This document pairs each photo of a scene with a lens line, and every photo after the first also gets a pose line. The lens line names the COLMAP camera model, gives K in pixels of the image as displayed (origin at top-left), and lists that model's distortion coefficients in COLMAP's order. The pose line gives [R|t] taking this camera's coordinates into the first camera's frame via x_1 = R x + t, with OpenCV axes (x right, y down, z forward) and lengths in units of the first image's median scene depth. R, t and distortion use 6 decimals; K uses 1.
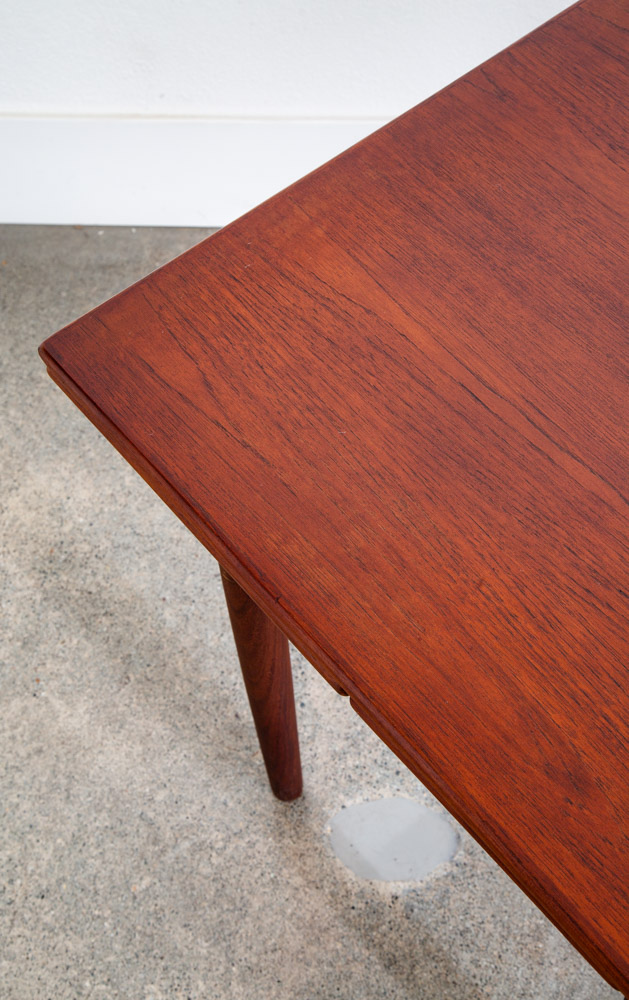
lens RADIAL K [[1424.0, 0, 275.0], [0, 1424.0, 549.3], [0, 0, 1]] dist [0.092248, 0.000000]
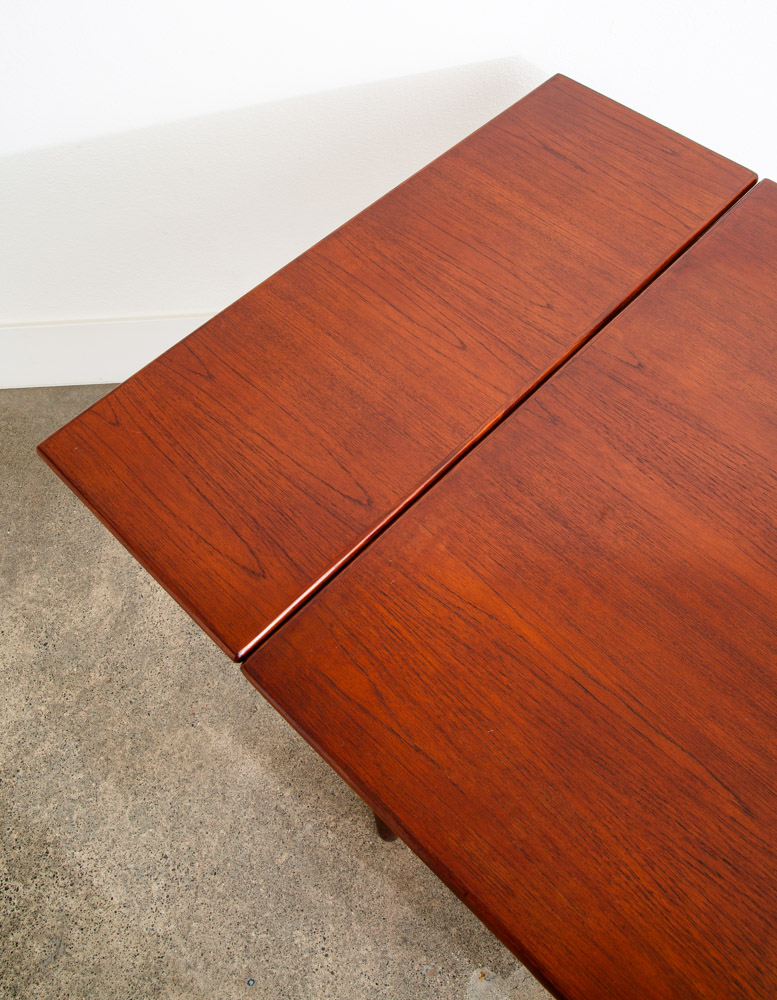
lens RADIAL K [[884.4, 0, 376.3], [0, 884.4, 451.4], [0, 0, 1]] dist [-0.083346, 0.050794]
pose [[0.992076, -0.082277, 0.094955, -0.101054], [0.086280, 0.995514, -0.038838, -0.286750], [-0.091334, 0.046723, 0.994724, 0.188536]]
